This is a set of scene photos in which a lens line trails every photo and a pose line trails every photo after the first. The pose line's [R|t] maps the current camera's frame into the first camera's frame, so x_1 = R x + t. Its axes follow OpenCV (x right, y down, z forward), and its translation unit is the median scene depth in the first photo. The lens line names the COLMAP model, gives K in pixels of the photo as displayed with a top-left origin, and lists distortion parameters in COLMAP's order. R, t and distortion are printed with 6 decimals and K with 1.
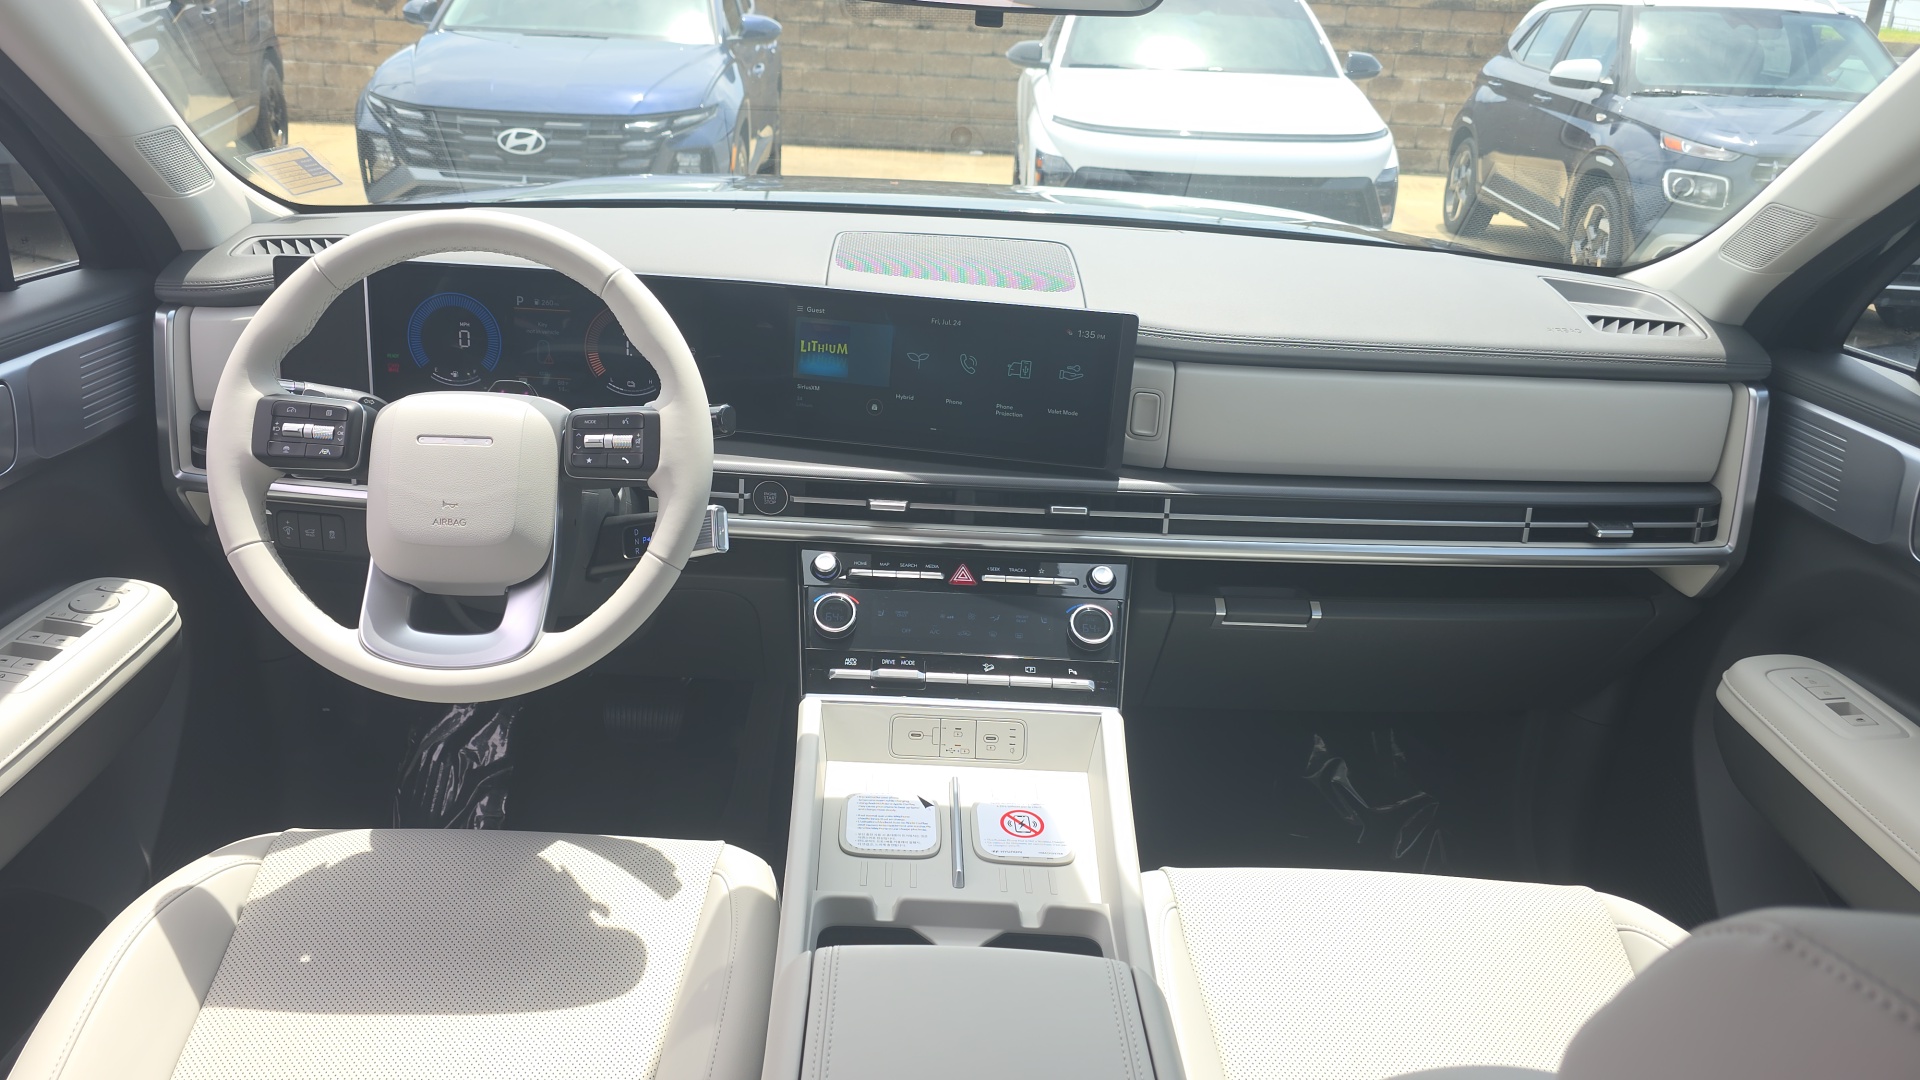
lens RADIAL K [[1296.3, 0, 913.1], [0, 1296.3, 530.9], [0, 0, 1]] dist [0.043234, -0.049278]
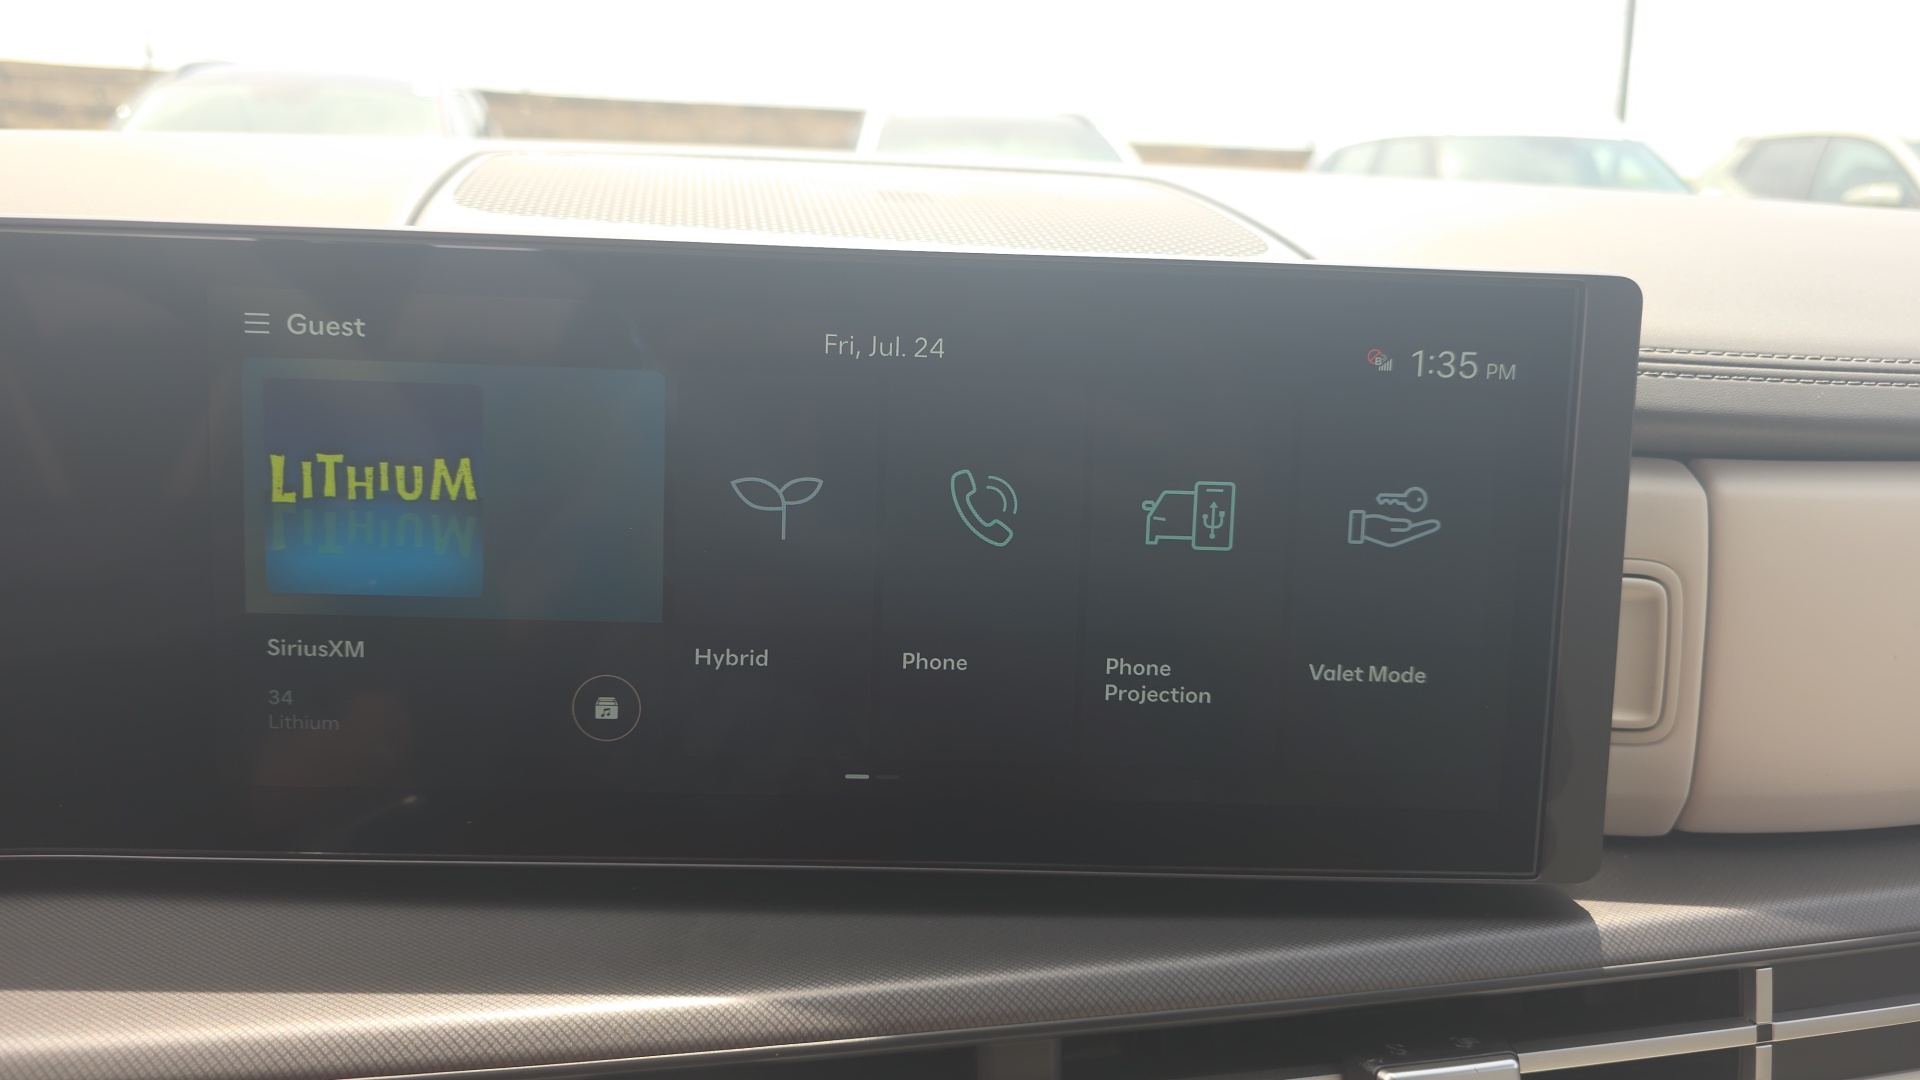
lens RADIAL K [[1296.3, 0, 949.0], [0, 1296.3, 517.1], [0, 0, 1]] dist [0.043234, -0.049278]
pose [[0.982056, -0.063868, 0.177444, -0.007915], [0.087081, 0.988166, -0.126273, -0.096622], [-0.167279, 0.139459, 0.975996, 0.759293]]
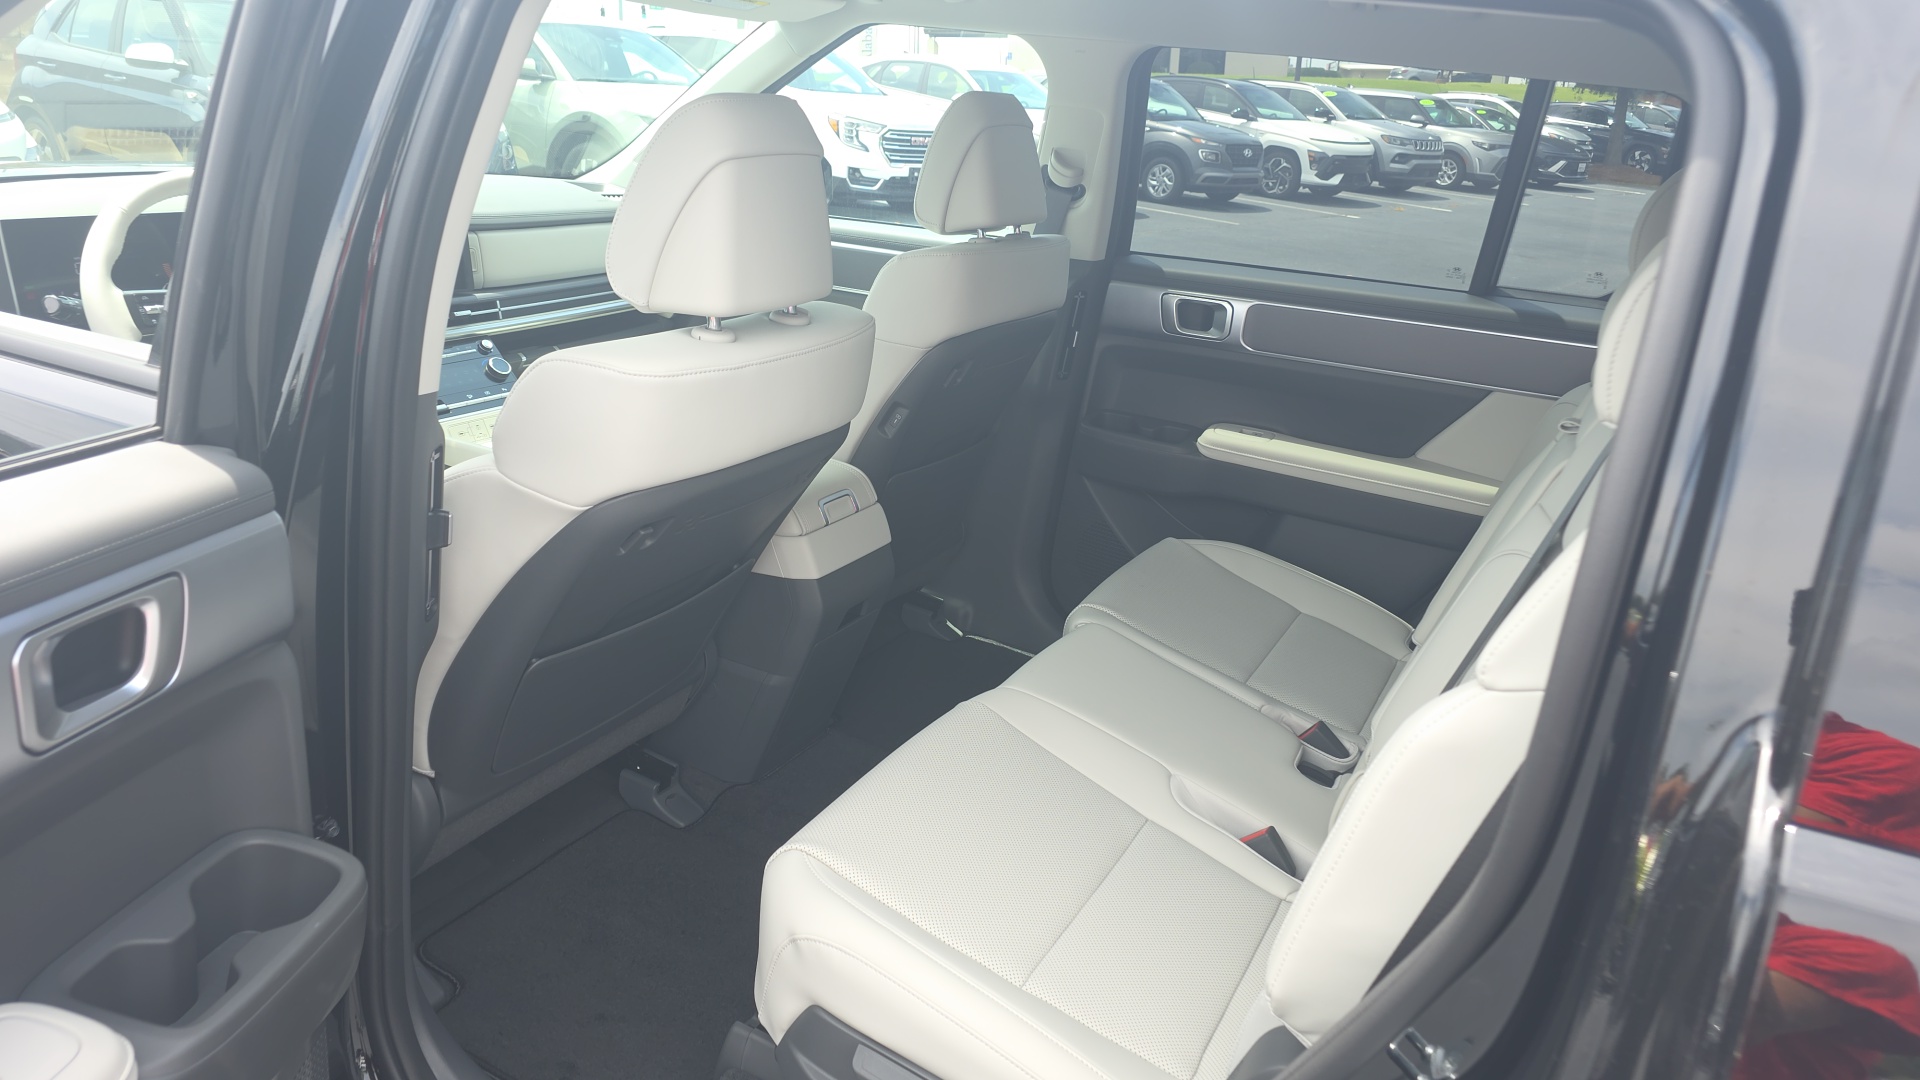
lens RADIAL K [[1296.3, 0, 929.7], [0, 1296.3, 512.3], [0, 0, 1]] dist [0.043234, -0.049278]
pose [[0.487375, -0.281988, 0.826407, -1.185317], [0.277694, 0.947339, 0.159482, 0.143223], [-0.827860, 0.151760, 0.540016, -0.531613]]
